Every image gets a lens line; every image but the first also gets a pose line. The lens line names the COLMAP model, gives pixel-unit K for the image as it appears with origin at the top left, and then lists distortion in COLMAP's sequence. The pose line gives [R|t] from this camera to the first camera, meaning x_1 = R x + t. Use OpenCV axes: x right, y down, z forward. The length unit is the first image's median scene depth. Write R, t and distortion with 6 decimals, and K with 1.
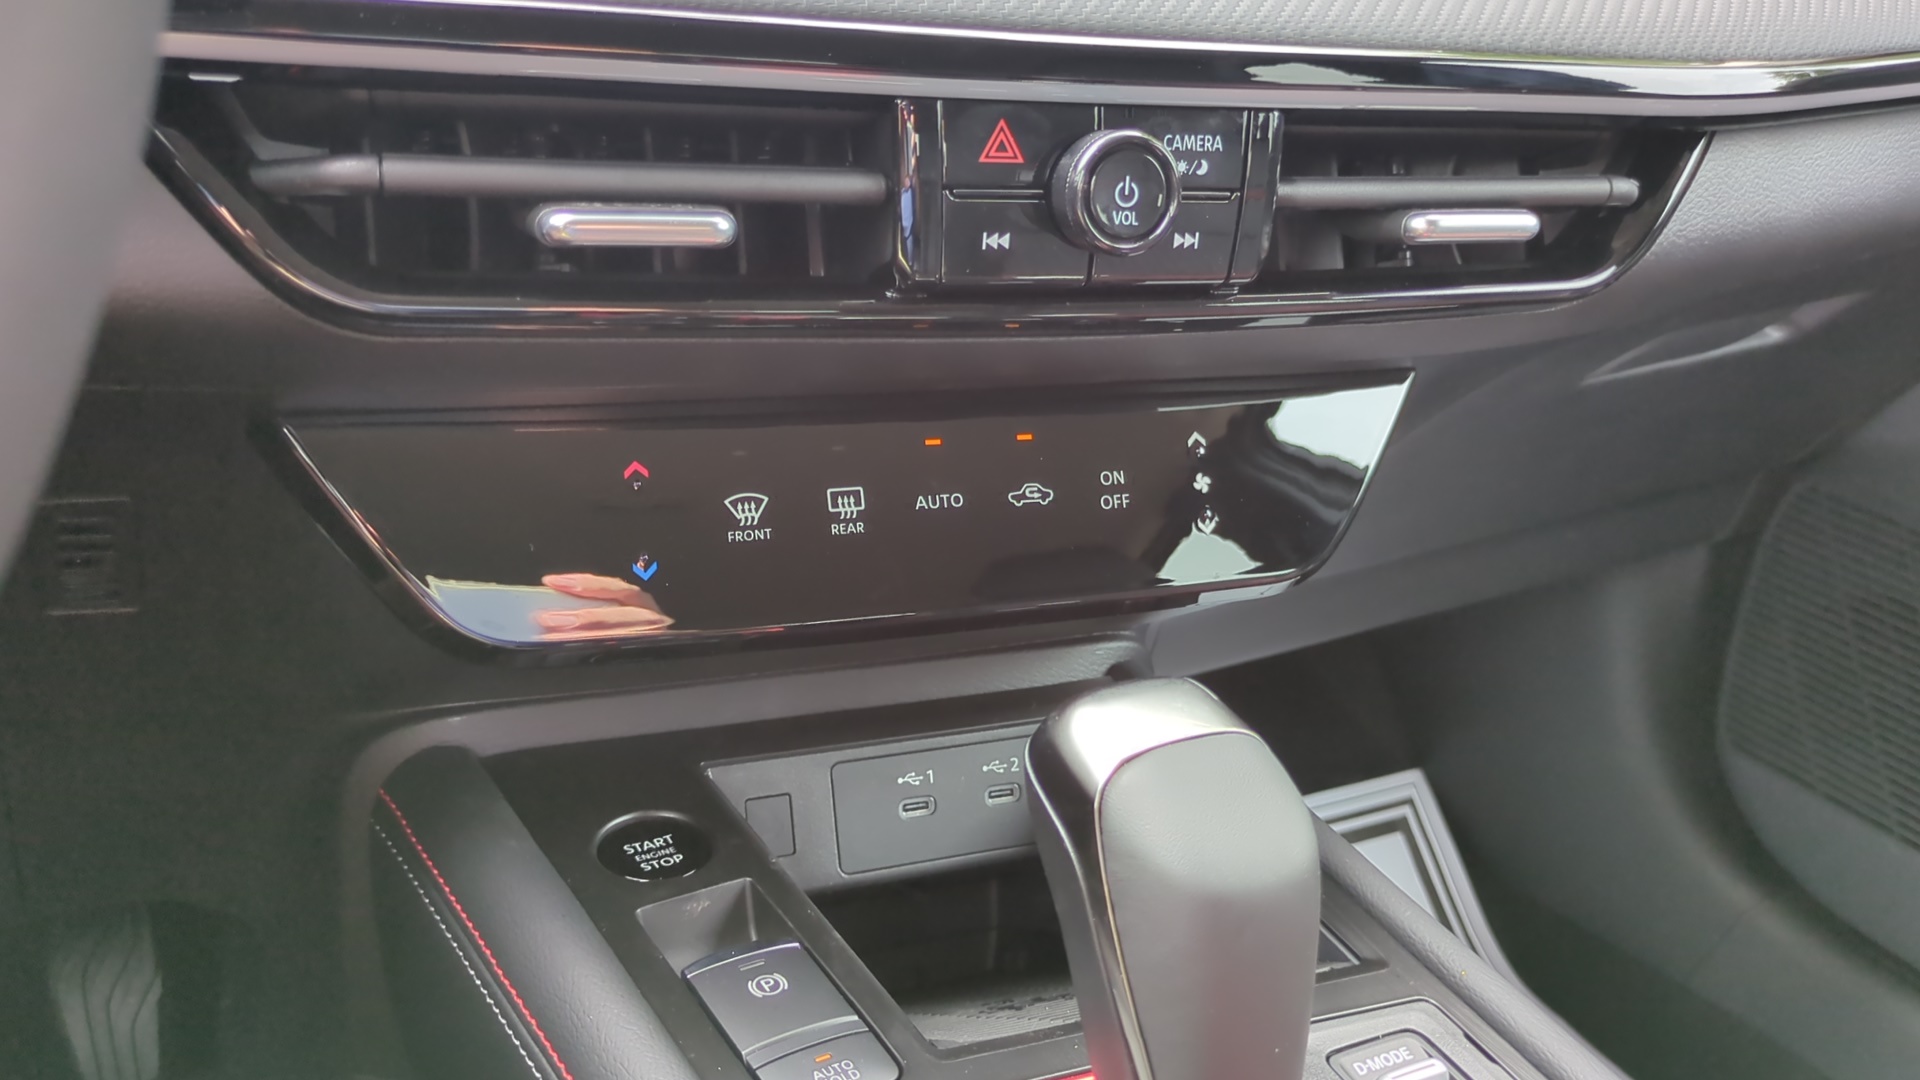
lens RADIAL K [[1497.9, 0, 953.6], [0, 1497.9, 531.0], [0, 0, 1]] dist [0.002709, -0.000333]
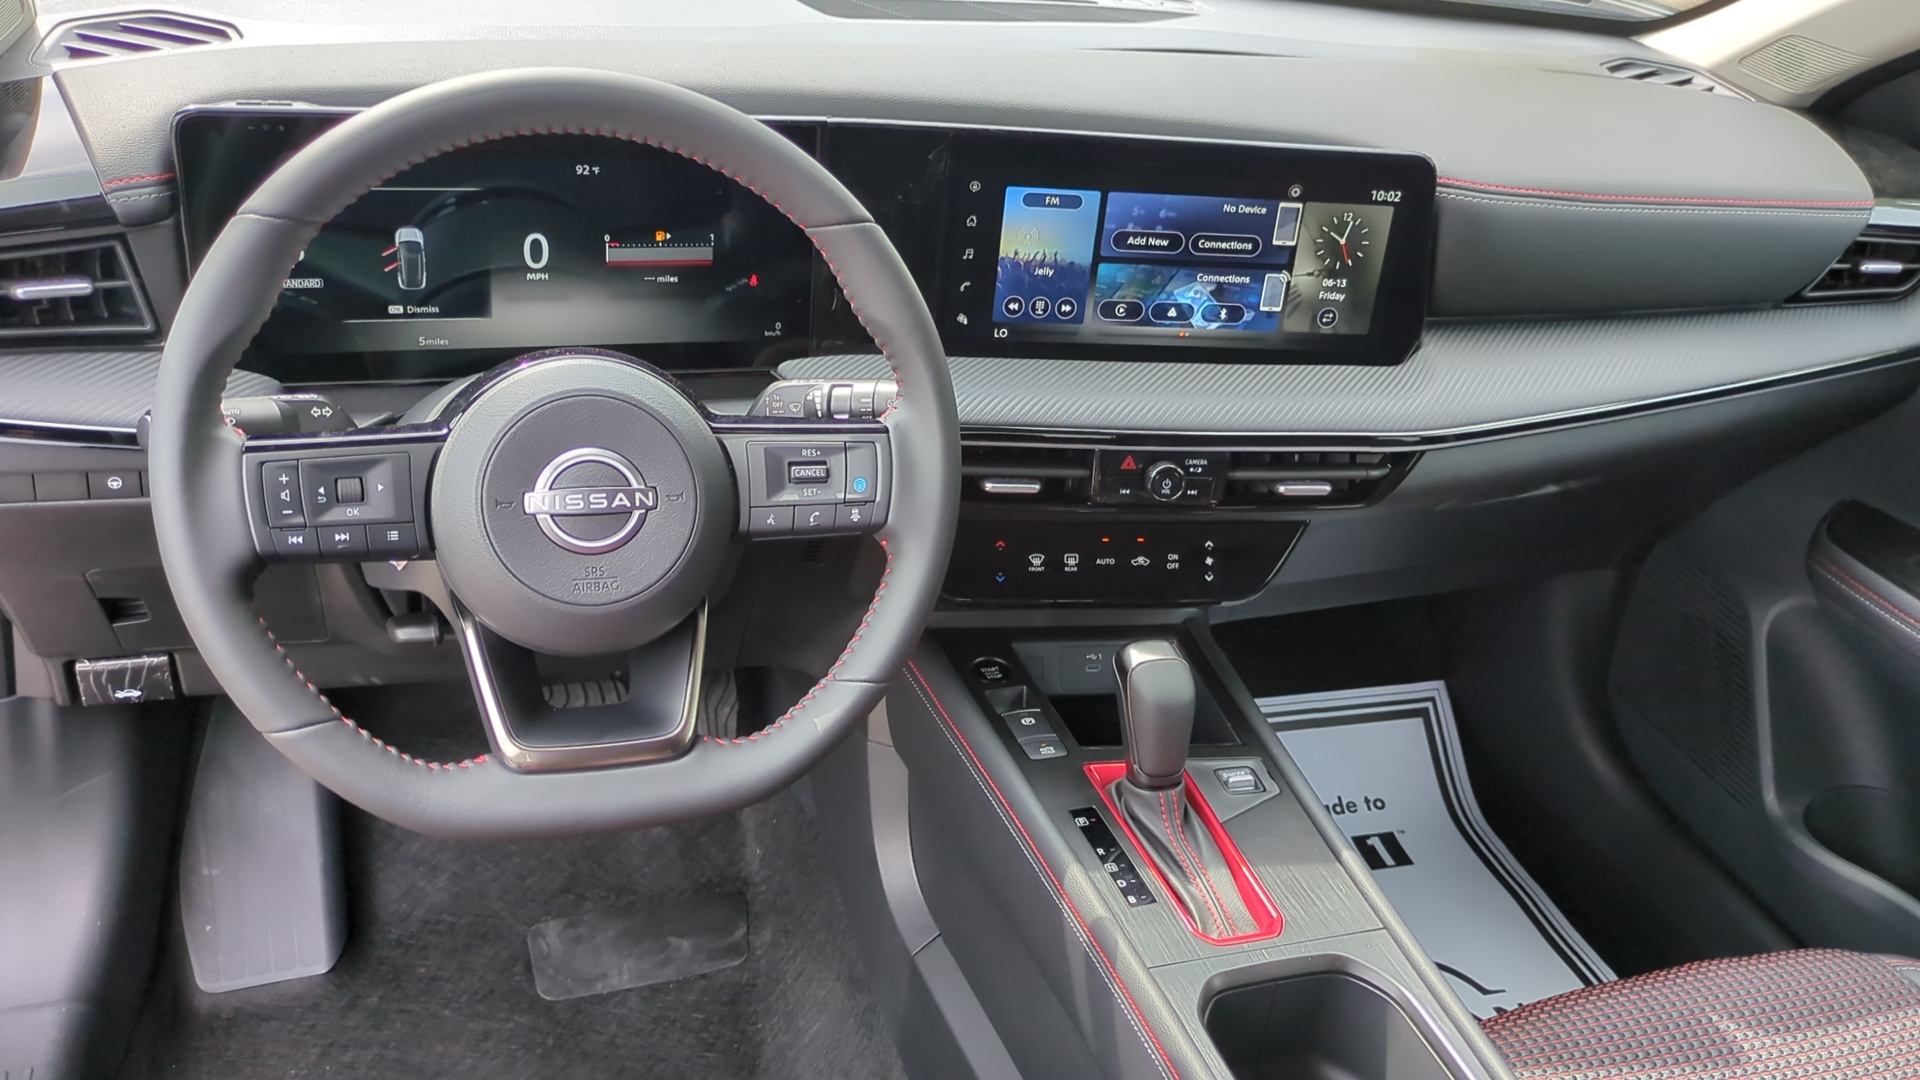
lens RADIAL K [[1497.9, 0, 953.6], [0, 1497.9, 531.0], [0, 0, 1]] dist [0.002709, -0.000333]
pose [[0.977208, 0.108519, -0.182453, 0.219951], [-0.088549, 0.989496, 0.114269, -0.375322], [0.192937, -0.095508, 0.976552, -1.791581]]
